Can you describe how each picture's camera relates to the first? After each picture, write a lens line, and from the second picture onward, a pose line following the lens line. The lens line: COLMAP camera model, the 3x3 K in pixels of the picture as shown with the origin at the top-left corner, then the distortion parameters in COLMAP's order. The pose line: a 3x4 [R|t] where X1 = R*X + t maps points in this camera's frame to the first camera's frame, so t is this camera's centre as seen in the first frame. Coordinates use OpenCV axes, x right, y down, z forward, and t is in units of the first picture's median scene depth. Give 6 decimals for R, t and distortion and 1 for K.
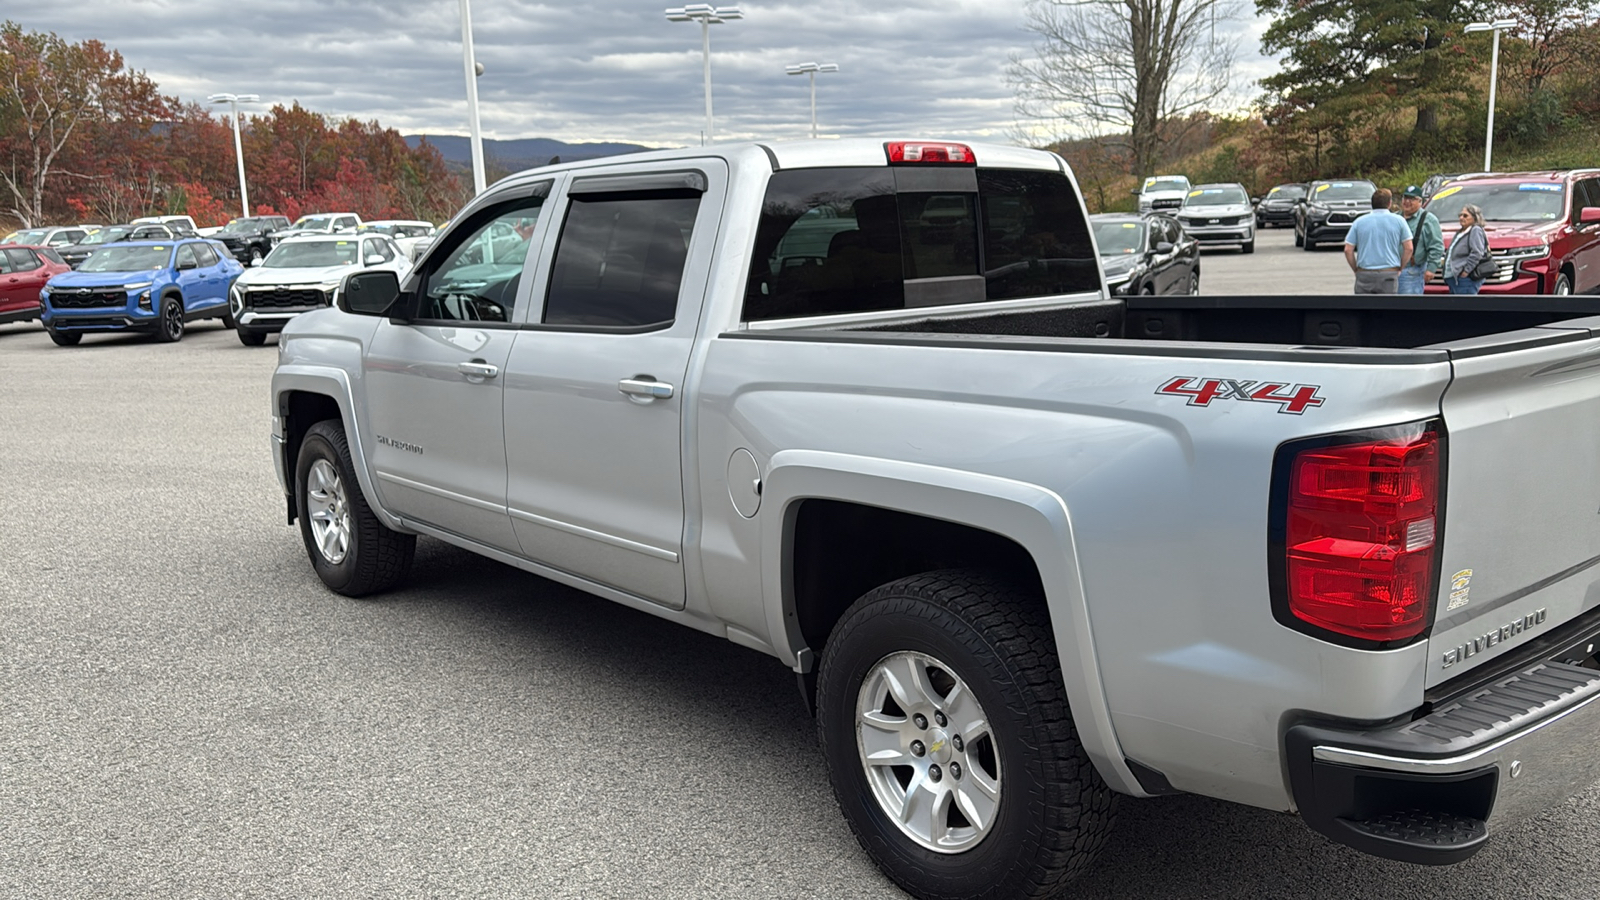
lens RADIAL K [[1284.1, 0, 804.7], [0, 1284.1, 455.6], [0, 0, 1]] dist [0.107625, -0.171078]
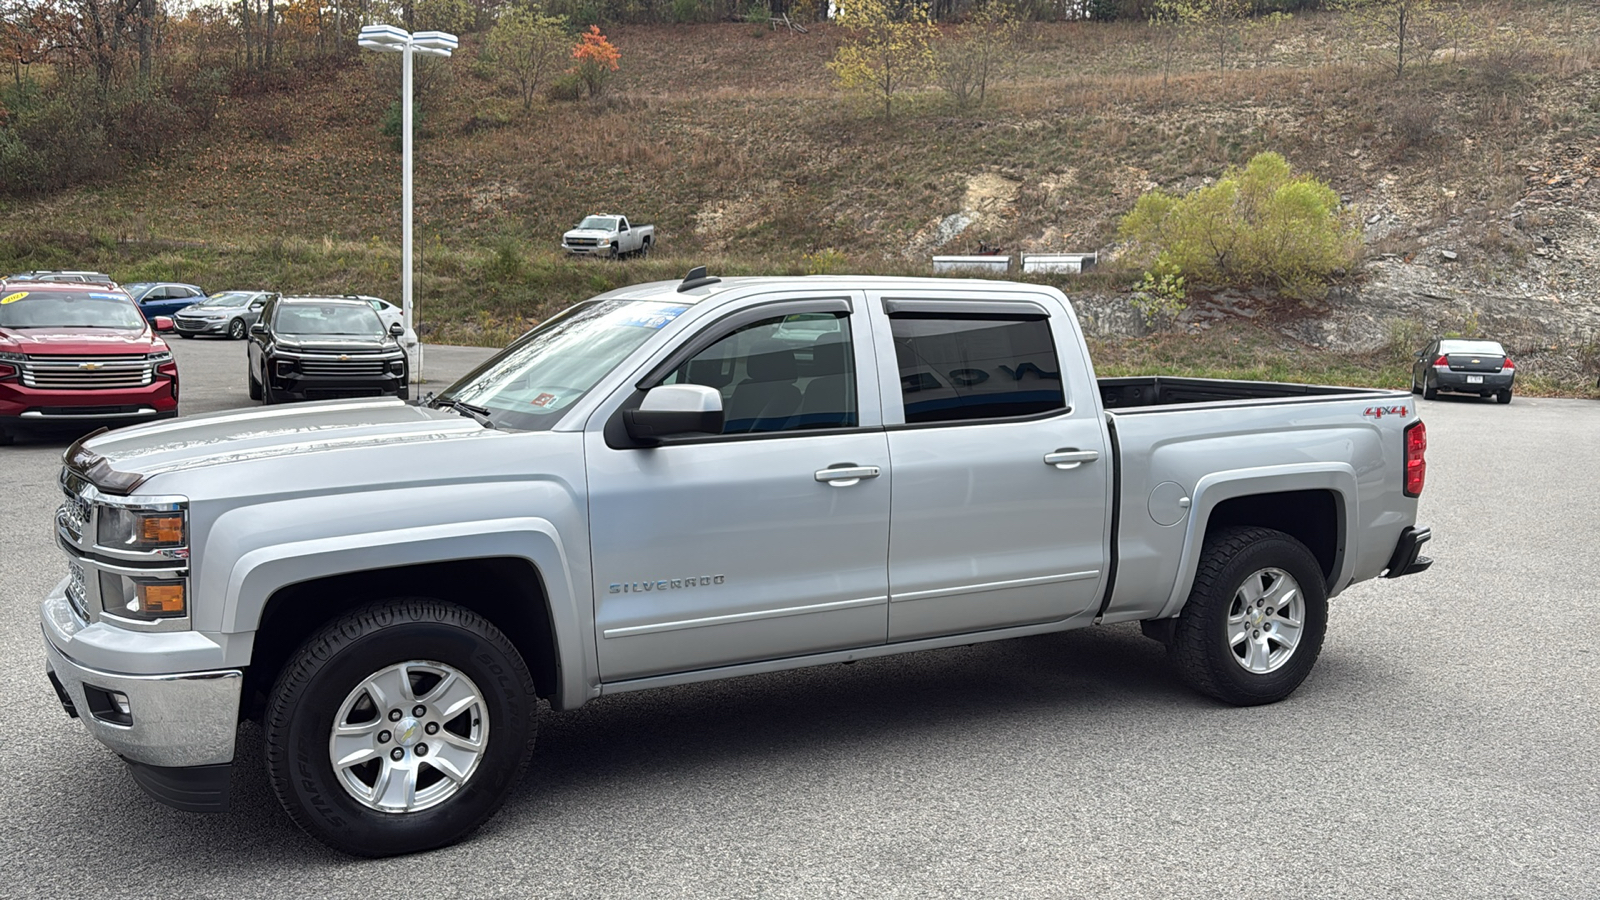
lens RADIAL K [[1284.1, 0, 802.3], [0, 1284.1, 439.2], [0, 0, 1]] dist [0.107625, -0.171078]
pose [[0.217121, -0.066326, 0.973889, -1.244481], [0.153446, 0.987604, 0.033050, -0.131471], [-0.964009, 0.142263, 0.224607, 0.786100]]
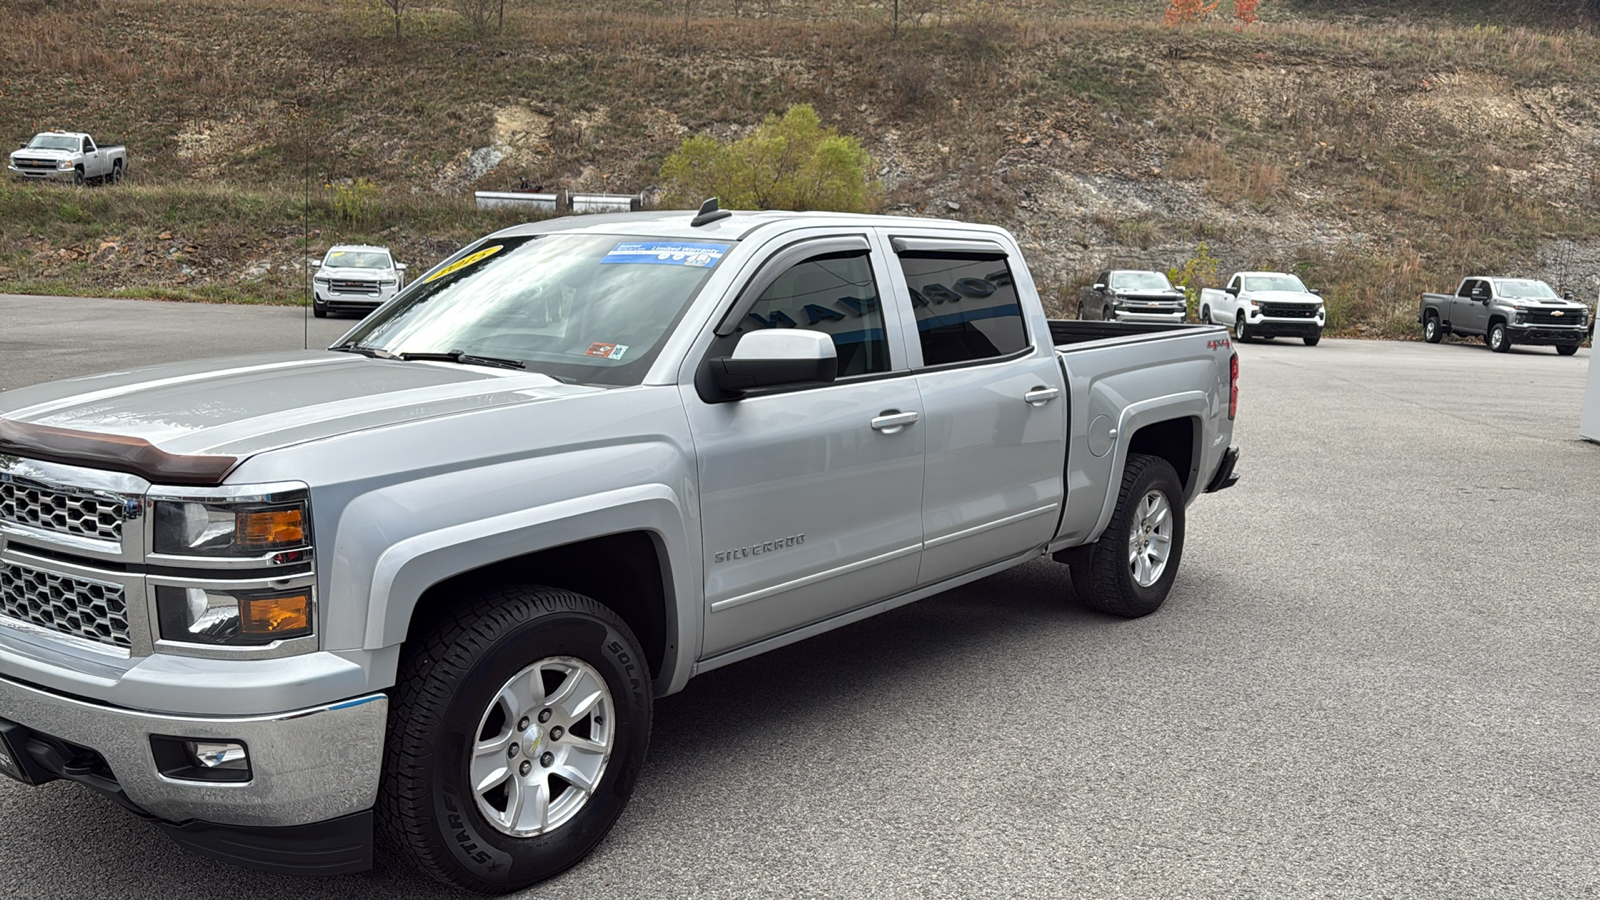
lens RADIAL K [[1284.1, 0, 813.0], [0, 1284.1, 463.5], [0, 0, 1]] dist [0.107625, -0.171078]
pose [[-0.172858, -0.128612, 0.976514, -1.198121], [0.160301, 0.974546, 0.156729, -0.196596], [-0.971815, 0.183628, -0.147842, 1.195078]]
